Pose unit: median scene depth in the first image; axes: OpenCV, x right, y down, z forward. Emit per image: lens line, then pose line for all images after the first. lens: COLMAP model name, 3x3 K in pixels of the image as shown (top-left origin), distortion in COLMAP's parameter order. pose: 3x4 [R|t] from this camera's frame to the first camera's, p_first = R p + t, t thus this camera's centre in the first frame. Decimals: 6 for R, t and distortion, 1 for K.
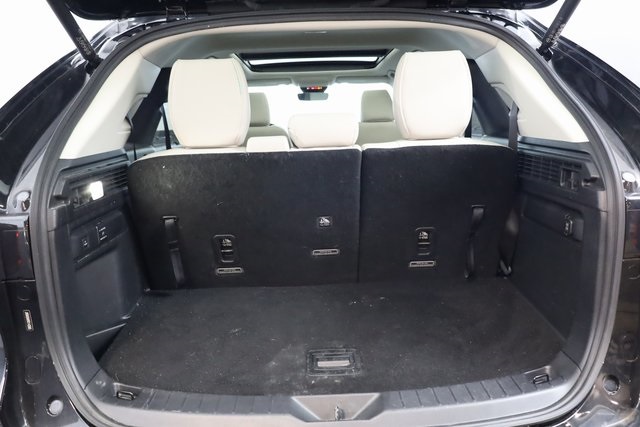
lens RADIAL K [[492.3, 0, 320.0], [0, 492.3, 213.5], [0, 0, 1]] dist [-0.003382, -0.002563]
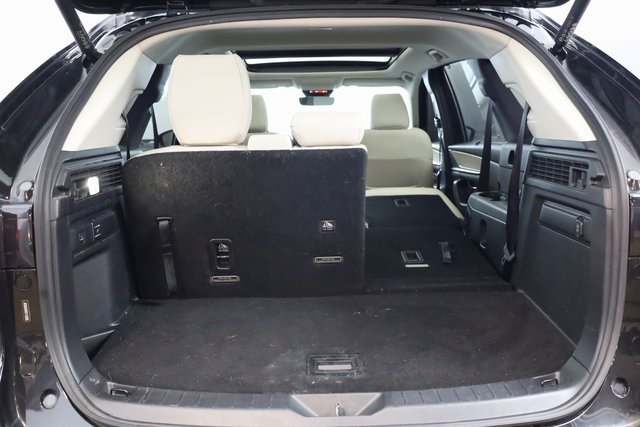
lens RADIAL K [[613.5, 0, 320.0], [0, 613.5, 213.5], [0, 0, 1]] dist [0.001521, 0.003178]
pose [[0.999897, 0.013145, -0.005778, 0.001347], [-0.013470, 0.998091, -0.060278, 0.073434], [0.004975, 0.060350, 0.998165, -0.201135]]
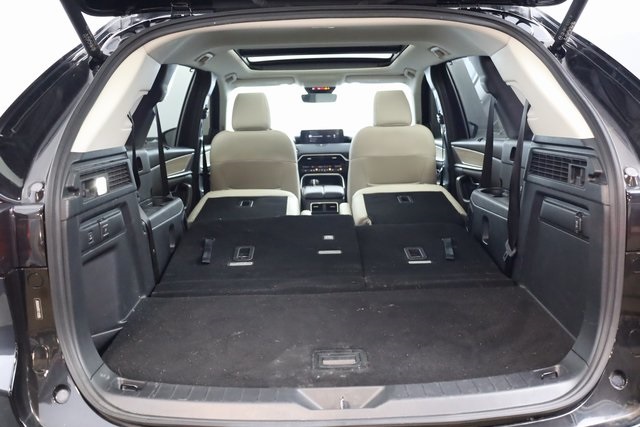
lens RADIAL K [[621.7, 0, 320.0], [0, 621.7, 213.5], [0, 0, 1]] dist [-0.000619, -0.000486]
pose [[0.999925, 0.005784, -0.010754, 0.000707], [-0.006364, 0.998483, -0.054696, 0.072935], [0.010421, 0.054760, 0.998445, -0.239471]]
